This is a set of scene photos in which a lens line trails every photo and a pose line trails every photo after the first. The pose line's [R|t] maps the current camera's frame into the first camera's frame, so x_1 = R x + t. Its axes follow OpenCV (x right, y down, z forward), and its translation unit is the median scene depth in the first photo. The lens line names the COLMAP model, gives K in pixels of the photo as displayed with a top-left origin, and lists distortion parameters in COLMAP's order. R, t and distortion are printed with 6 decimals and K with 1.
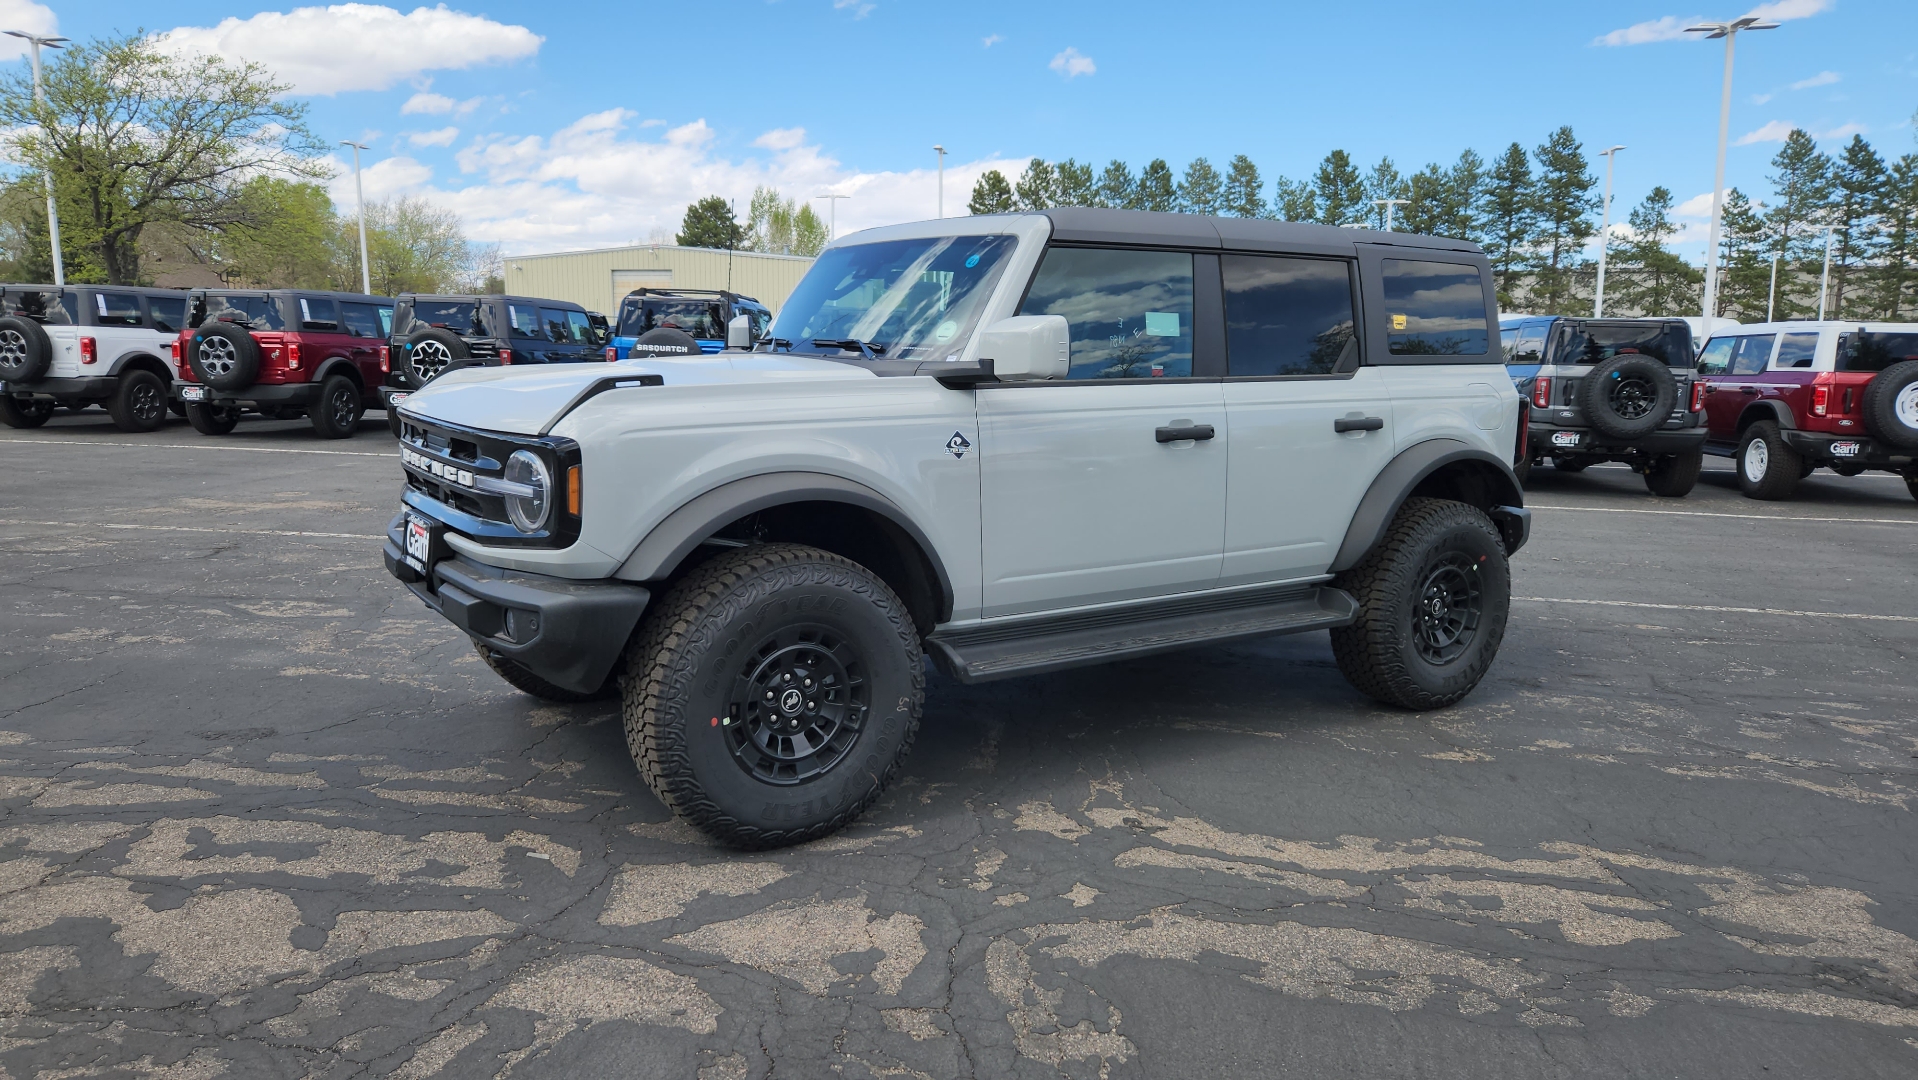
lens RADIAL K [[1284.1, 0, 907.0], [0, 1284.1, 522.9], [0, 0, 1]] dist [0.071883, -0.058913]
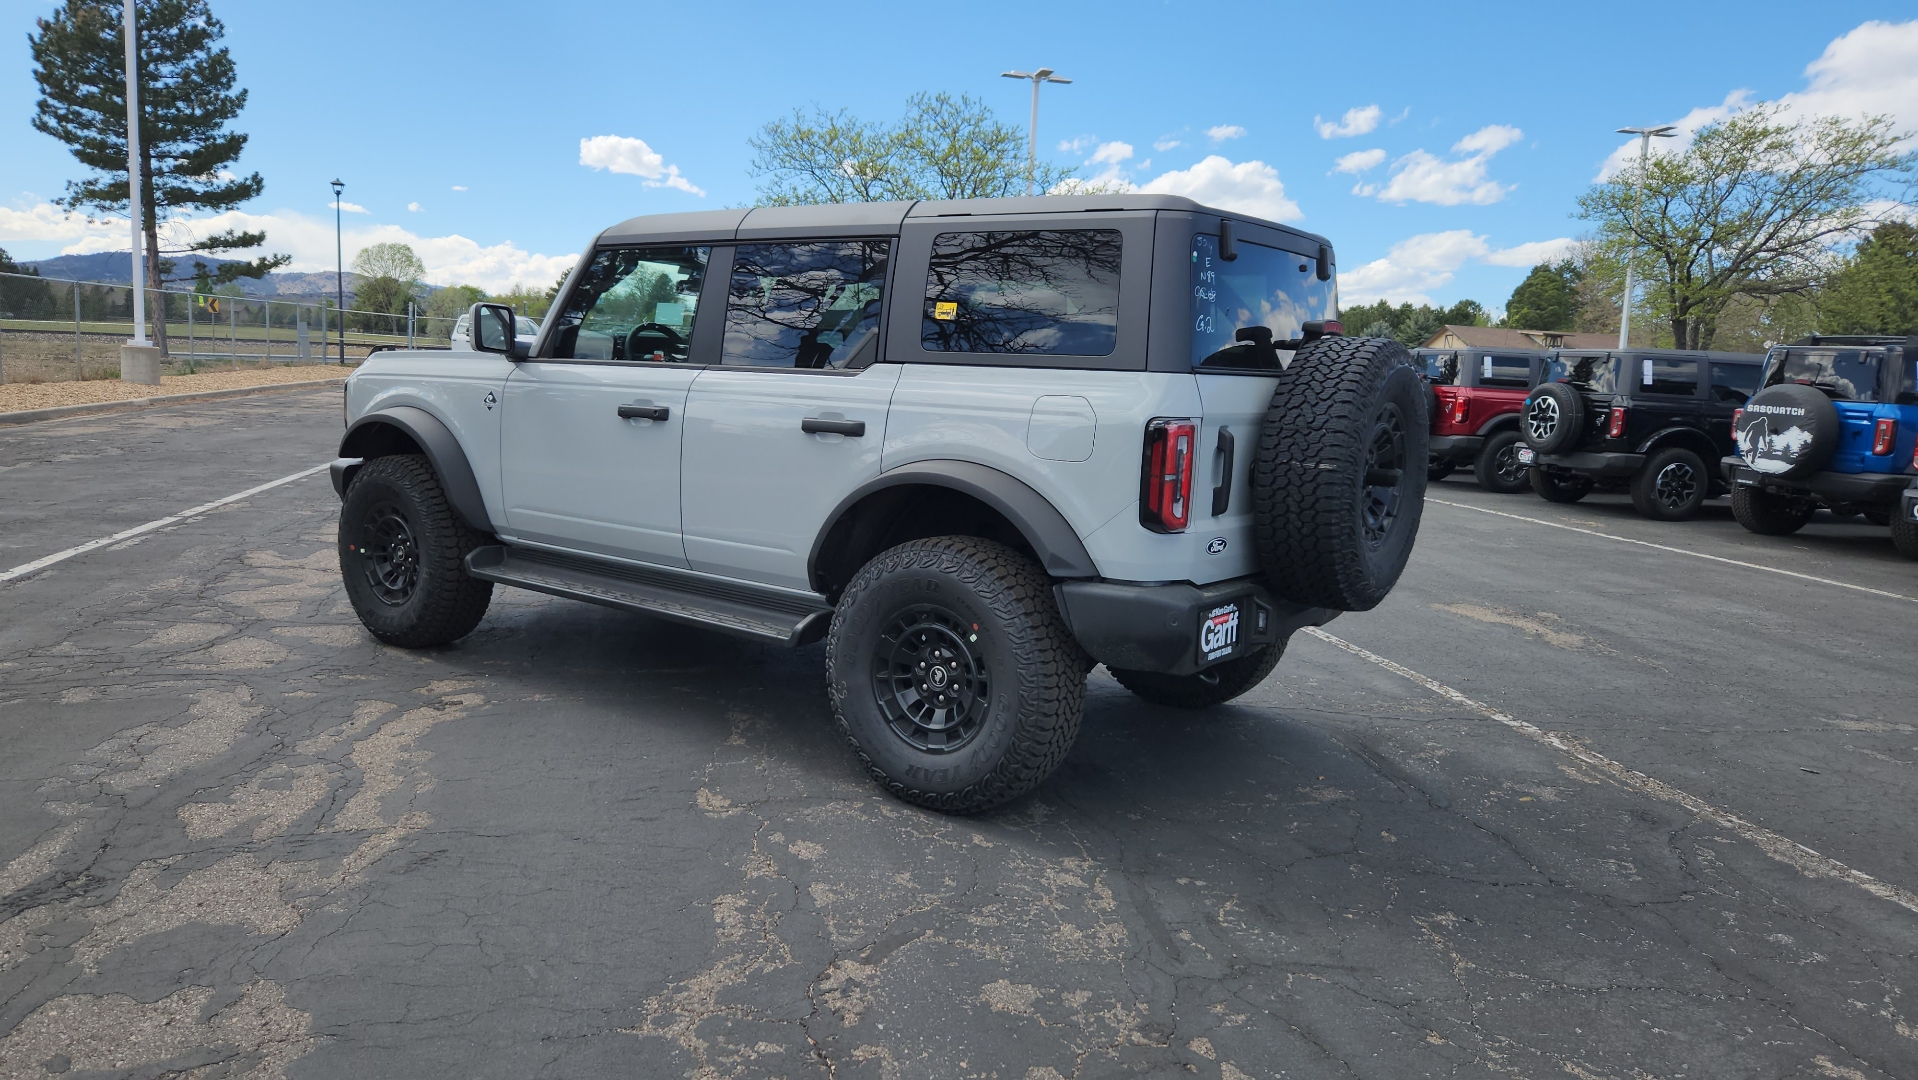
lens RADIAL K [[1284.6, 0, 930.0], [0, 1284.6, 518.4], [0, 0, 1]] dist [0.066878, -0.055827]
pose [[0.344941, 0.110417, -0.932107, 1.421304], [-0.172336, 0.983625, 0.052745, -0.086438], [0.922668, 0.142442, 0.358321, 0.910131]]
